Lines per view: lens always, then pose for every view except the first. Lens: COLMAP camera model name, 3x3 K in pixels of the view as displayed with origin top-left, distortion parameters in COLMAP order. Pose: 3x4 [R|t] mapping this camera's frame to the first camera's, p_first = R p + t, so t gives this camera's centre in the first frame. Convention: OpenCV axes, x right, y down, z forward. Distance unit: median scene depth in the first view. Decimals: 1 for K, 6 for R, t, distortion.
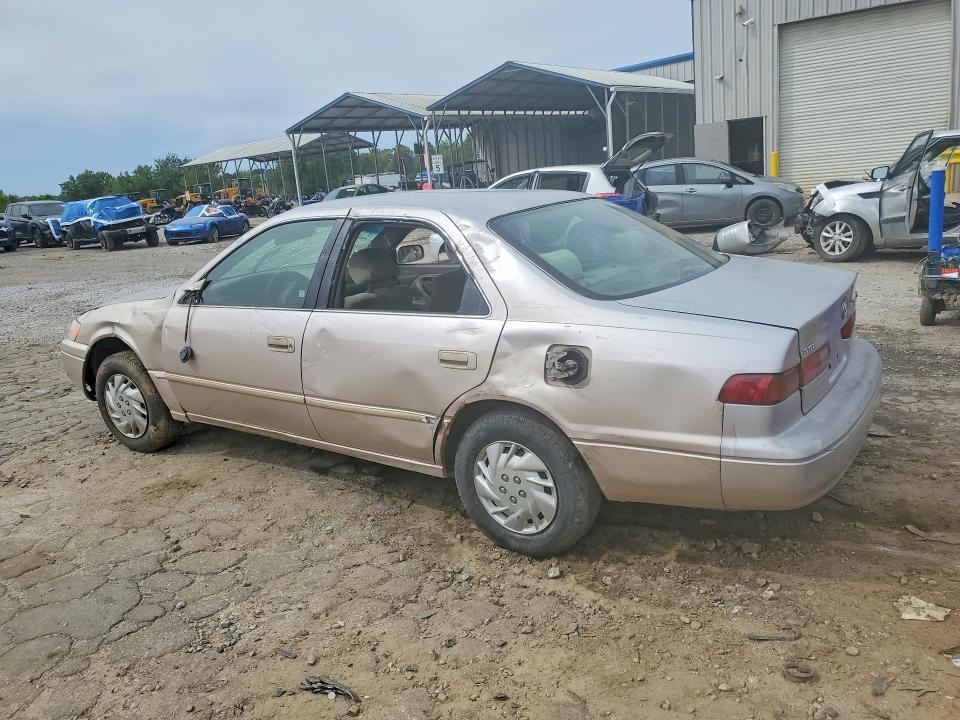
lens RADIAL K [[730.2, 0, 480.0], [0, 730.2, 360.0], [0, 0, 1]] dist [0.005024, 0.003418]
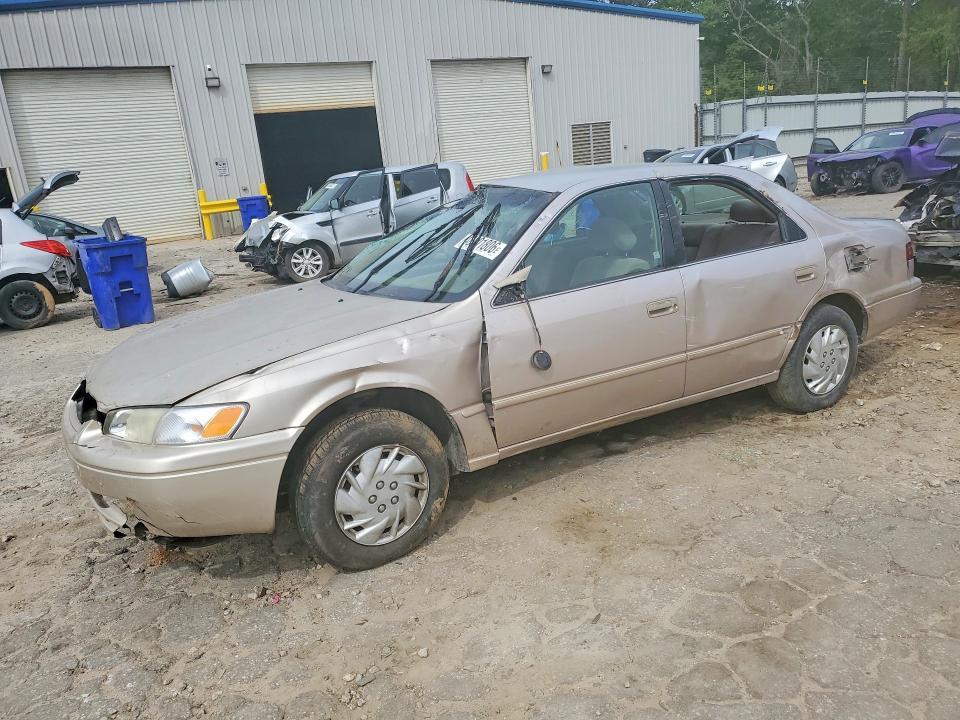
lens RADIAL K [[743.9, 0, 480.0], [0, 743.9, 360.0], [0, 0, 1]] dist [0.009838, 0.002731]
pose [[0.435921, -0.192660, 0.879122, -0.988702], [0.275584, 0.958471, 0.073399, -0.074419], [-0.856754, 0.210275, 0.470911, 0.586654]]
